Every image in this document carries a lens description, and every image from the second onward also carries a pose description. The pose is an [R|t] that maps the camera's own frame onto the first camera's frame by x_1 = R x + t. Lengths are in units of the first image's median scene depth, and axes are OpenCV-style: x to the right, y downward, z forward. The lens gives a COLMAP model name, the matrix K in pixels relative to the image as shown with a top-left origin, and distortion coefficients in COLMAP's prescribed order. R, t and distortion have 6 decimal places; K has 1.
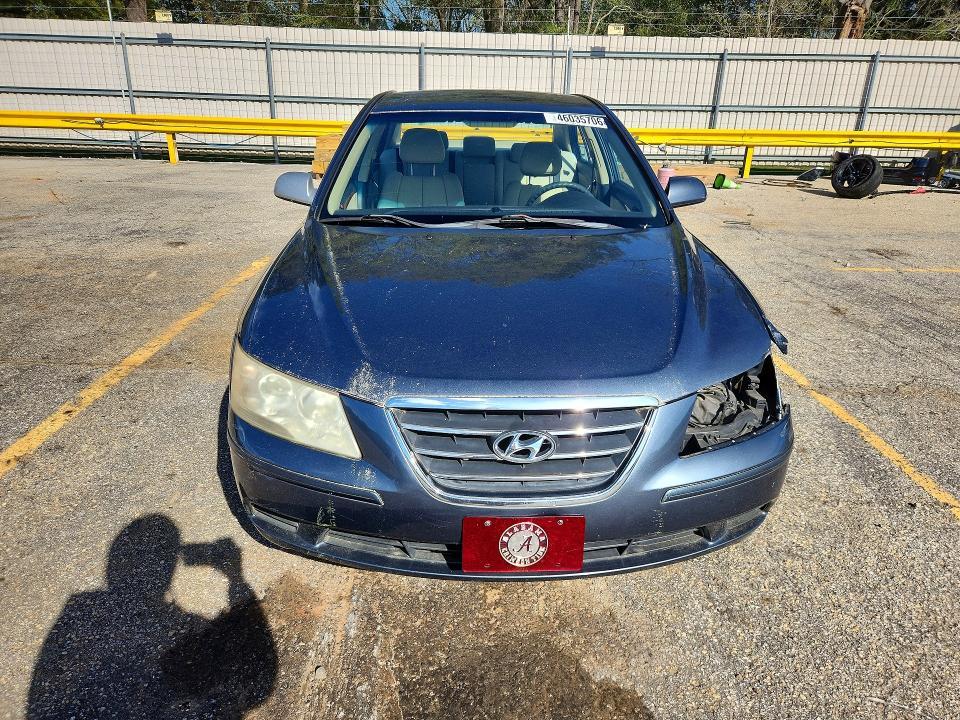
lens RADIAL K [[694.8, 0, 480.0], [0, 694.8, 360.0], [0, 0, 1]] dist [0.026865, -0.004303]
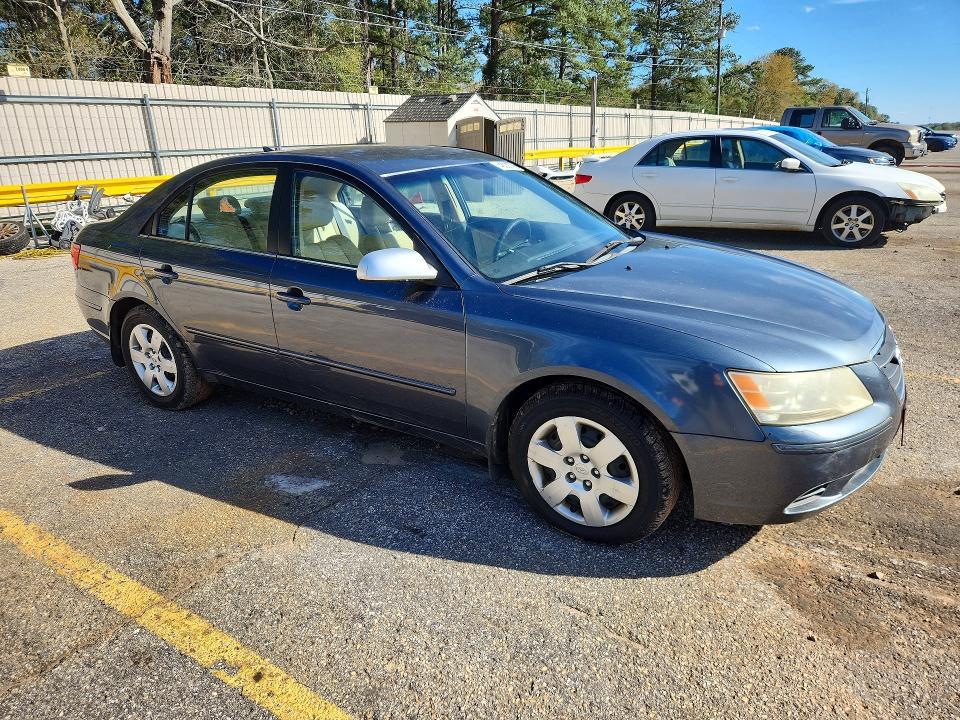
lens RADIAL K [[717.7, 0, 480.0], [0, 717.7, 360.0], [0, 0, 1]] dist [0.000926, 0.000340]
pose [[0.536211, -0.291203, 0.792261, -0.284739], [0.335271, 0.934866, 0.116703, -0.062649], [-0.774642, 0.203045, 0.598918, 0.126235]]
